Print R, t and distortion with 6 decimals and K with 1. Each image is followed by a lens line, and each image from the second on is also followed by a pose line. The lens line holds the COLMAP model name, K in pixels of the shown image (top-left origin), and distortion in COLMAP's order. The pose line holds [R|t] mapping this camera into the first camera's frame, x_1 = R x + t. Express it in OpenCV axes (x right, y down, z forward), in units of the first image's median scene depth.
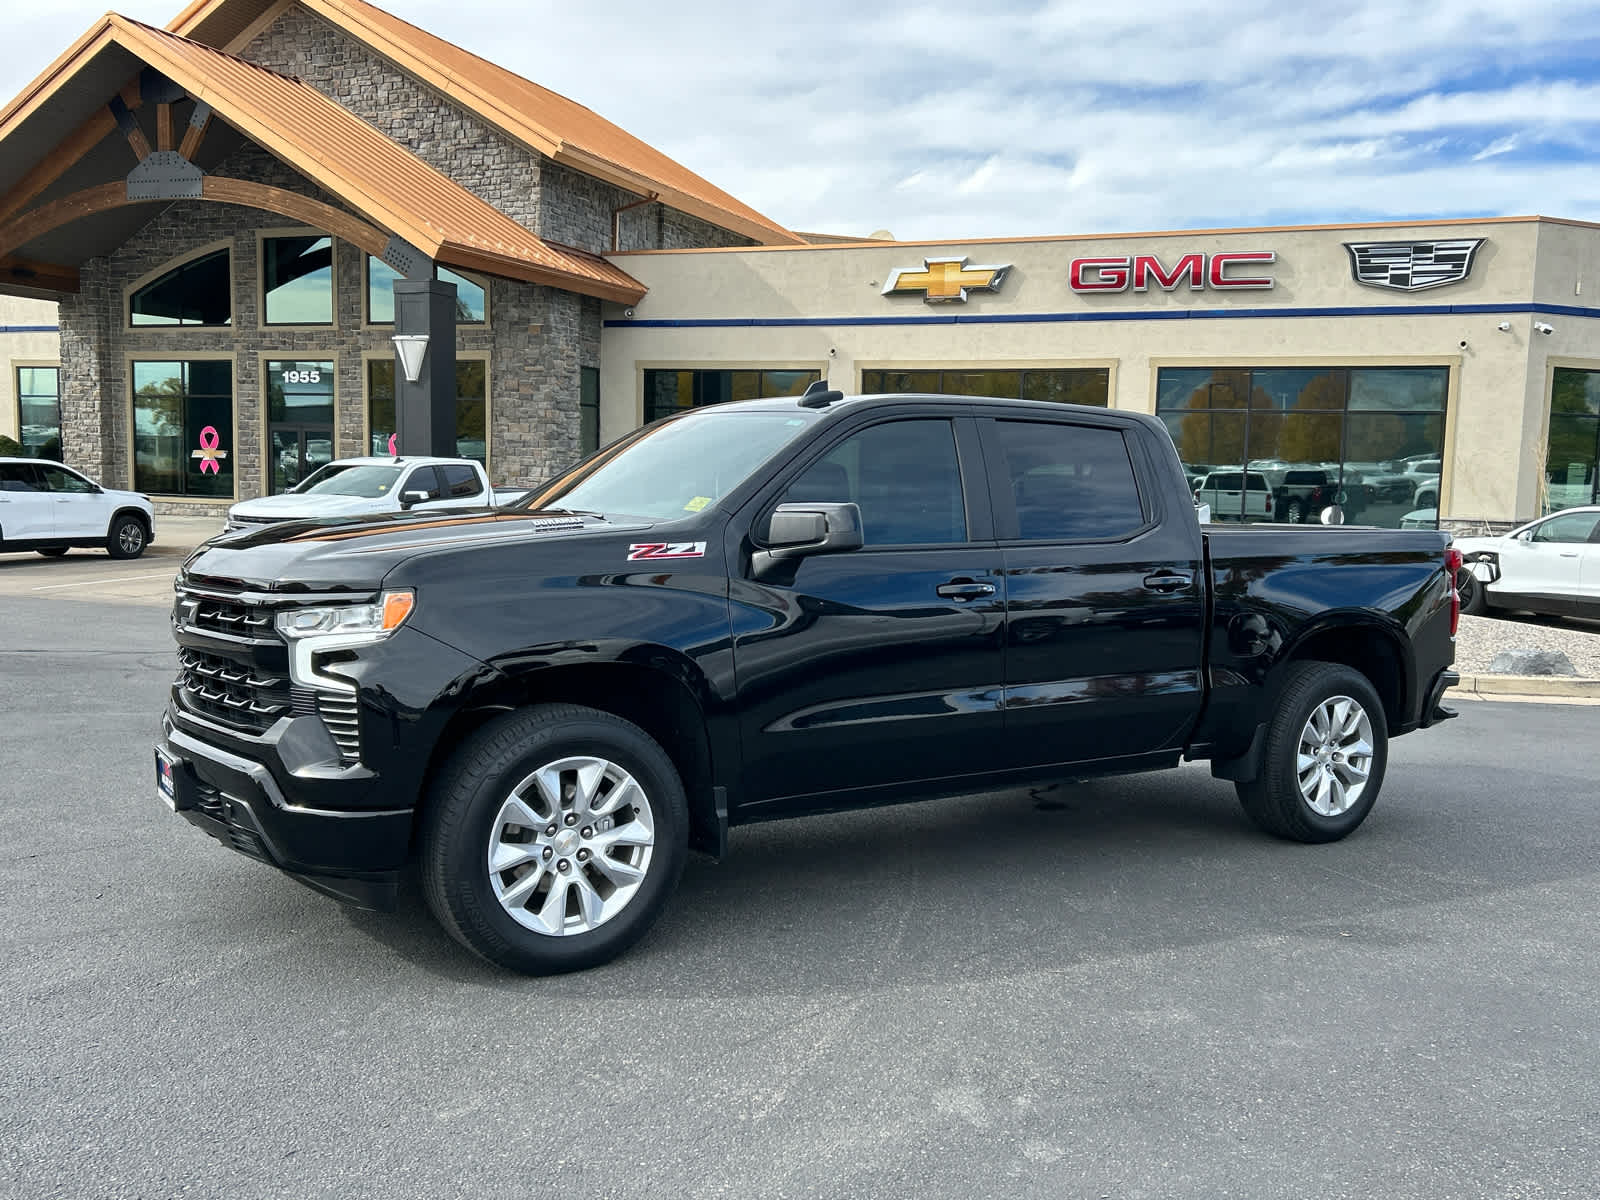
lens RADIAL K [[1417.2, 0, 797.9], [0, 1417.2, 599.2], [0, 0, 1]] dist [0.079936, -0.128652]
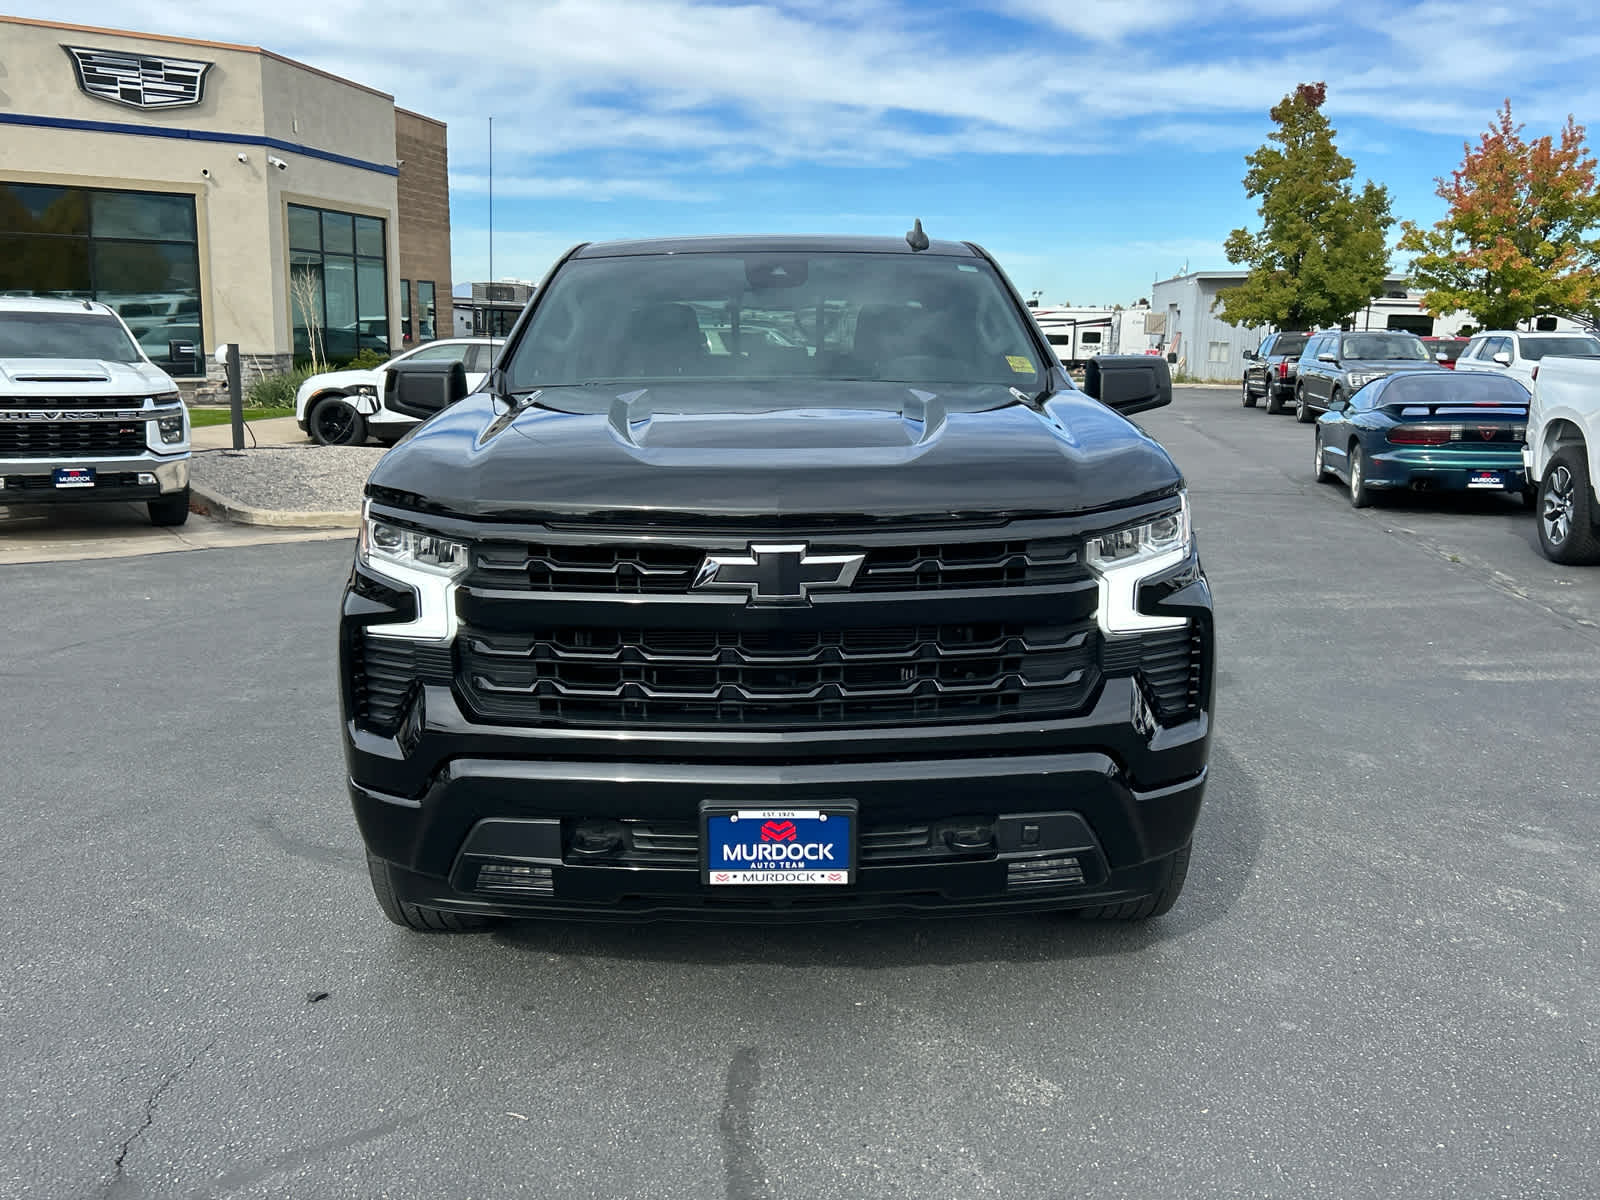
lens RADIAL K [[1417.6, 0, 795.7], [0, 1417.6, 579.2], [0, 0, 1]] dist [0.081238, -0.090328]
pose [[0.544786, -0.163674, 0.822447, -0.160281], [0.078456, 0.986414, 0.144336, -0.013376], [-0.834897, -0.014106, 0.550226, 0.113337]]
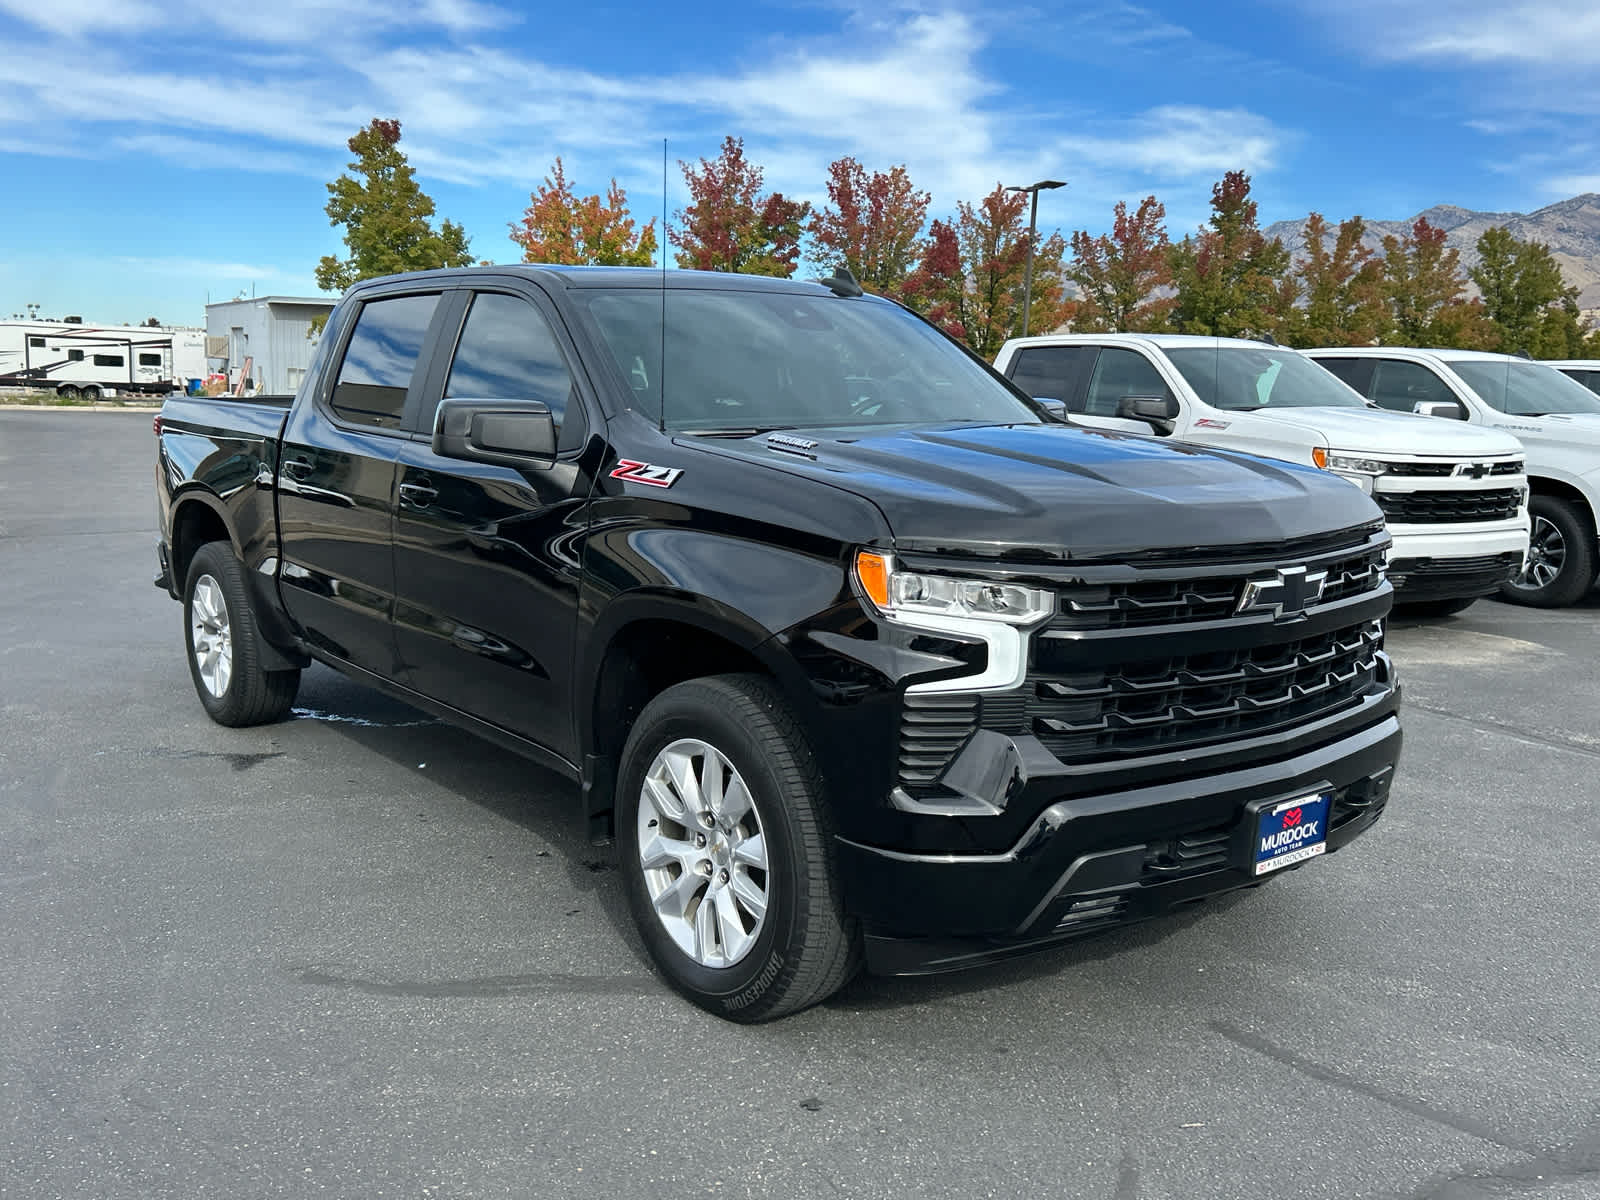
lens RADIAL K [[1417.1, 0, 807.3], [0, 1417.1, 595.8], [0, 0, 1]] dist [0.097346, -0.153890]
pose [[-0.079752, -0.178171, 0.980762, -0.190062], [0.056878, 0.981480, 0.182926, -0.022925], [-0.995191, 0.070372, -0.068141, 0.221321]]
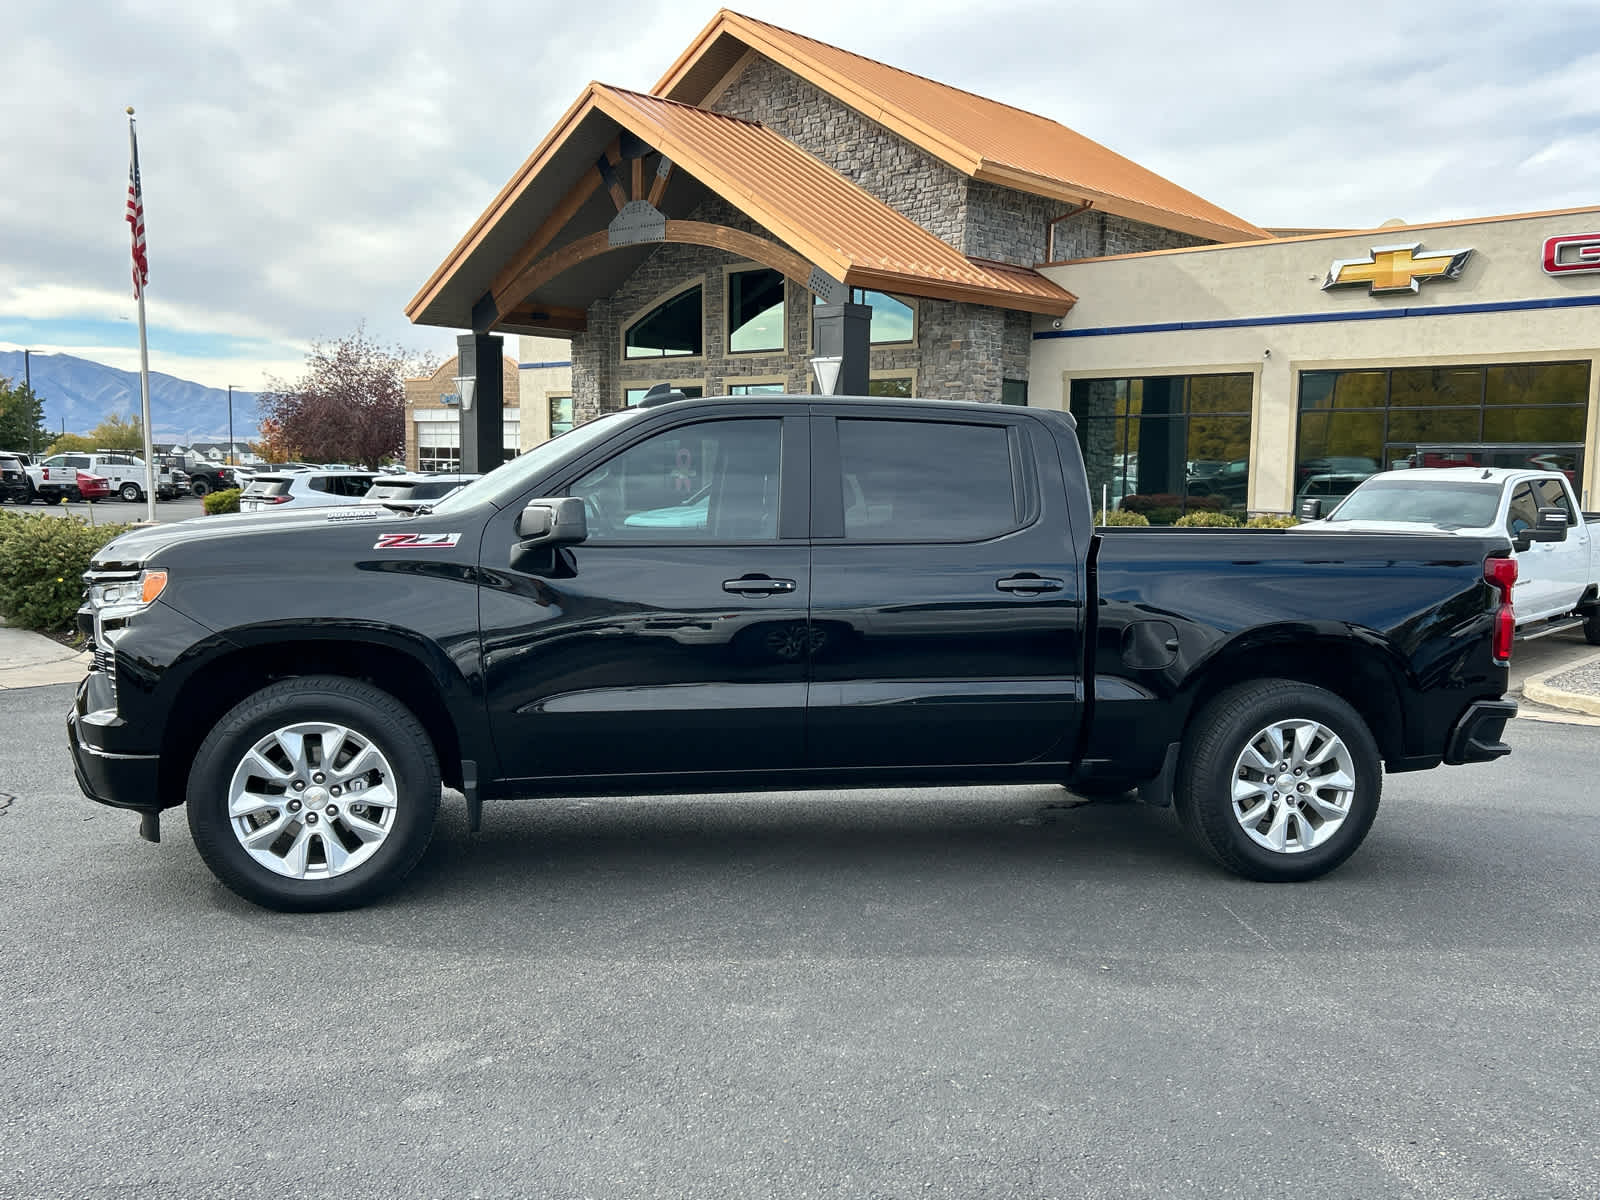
lens RADIAL K [[1420.4, 0, 811.0], [0, 1420.4, 601.8], [0, 0, 1]] dist [0.102557, -0.179441]
pose [[0.931795, 0.023991, -0.362192, 0.100564], [-0.027398, 0.999615, -0.004273, 0.001548], [0.361951, 0.013905, 0.932094, 0.012852]]
